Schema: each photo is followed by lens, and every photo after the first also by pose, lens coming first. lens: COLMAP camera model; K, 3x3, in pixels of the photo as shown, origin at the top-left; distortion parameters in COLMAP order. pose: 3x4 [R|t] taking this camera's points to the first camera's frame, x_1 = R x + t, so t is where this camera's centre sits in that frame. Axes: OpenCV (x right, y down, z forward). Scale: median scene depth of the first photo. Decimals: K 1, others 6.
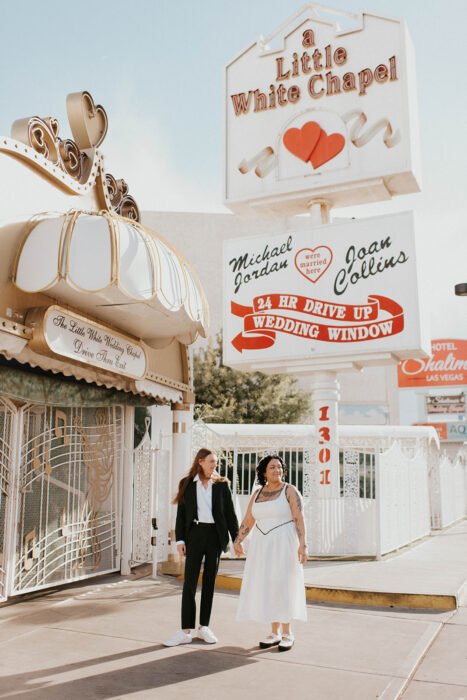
lens RADIAL K [[707.9, 0, 233.5], [0, 707.9, 350.0], [0, 0, 1]] dist [-0.002093, 0.005060]
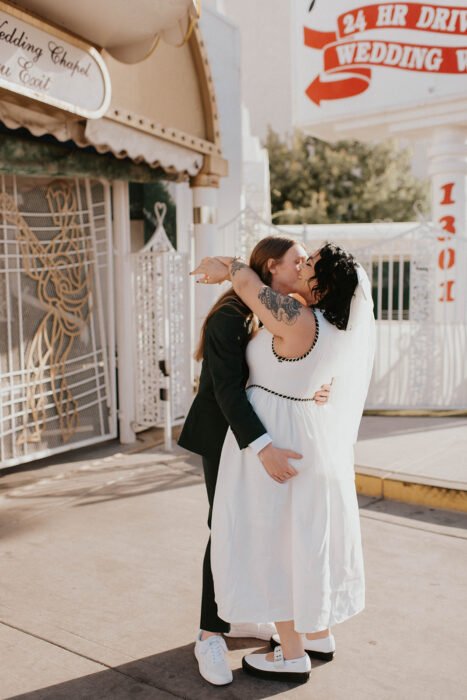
lens RADIAL K [[728.7, 0, 233.5], [0, 728.7, 350.0], [0, 0, 1]] dist [-0.009097, 0.003468]
pose [[0.986207, -0.007730, -0.165338, 0.043856], [0.048142, 0.969119, 0.241849, 0.057364], [0.158363, -0.246472, 0.956124, 0.297483]]
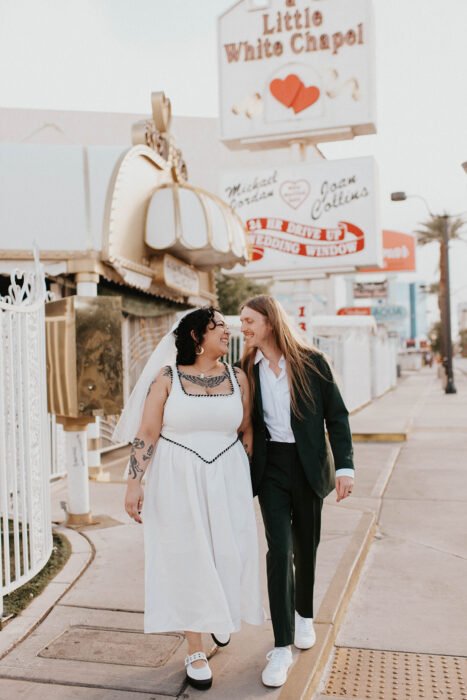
lens RADIAL K [[728.7, 0, 233.5], [0, 728.7, 350.0], [0, 0, 1]] dist [-0.009097, 0.003468]
pose [[0.992578, -0.019146, 0.120089, -0.160103], [-0.001171, 0.985976, 0.166882, -0.064763], [-0.121600, -0.165784, 0.978636, -0.314307]]
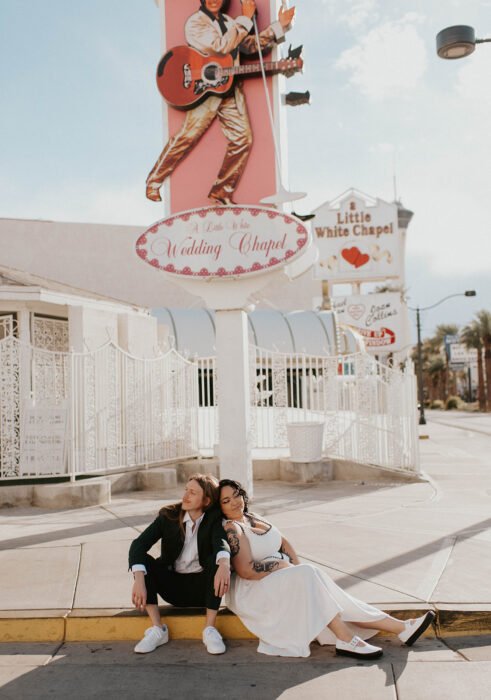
lens RADIAL K [[743.7, 0, 246.5], [0, 743.7, 372.6], [0, 0, 1]] dist [-0.000947, 0.007679]
pose [[0.968206, -0.019190, 0.249419, -0.864895], [-0.016365, 0.990059, 0.139700, -0.263016], [-0.249620, -0.139340, 0.958266, -1.306748]]
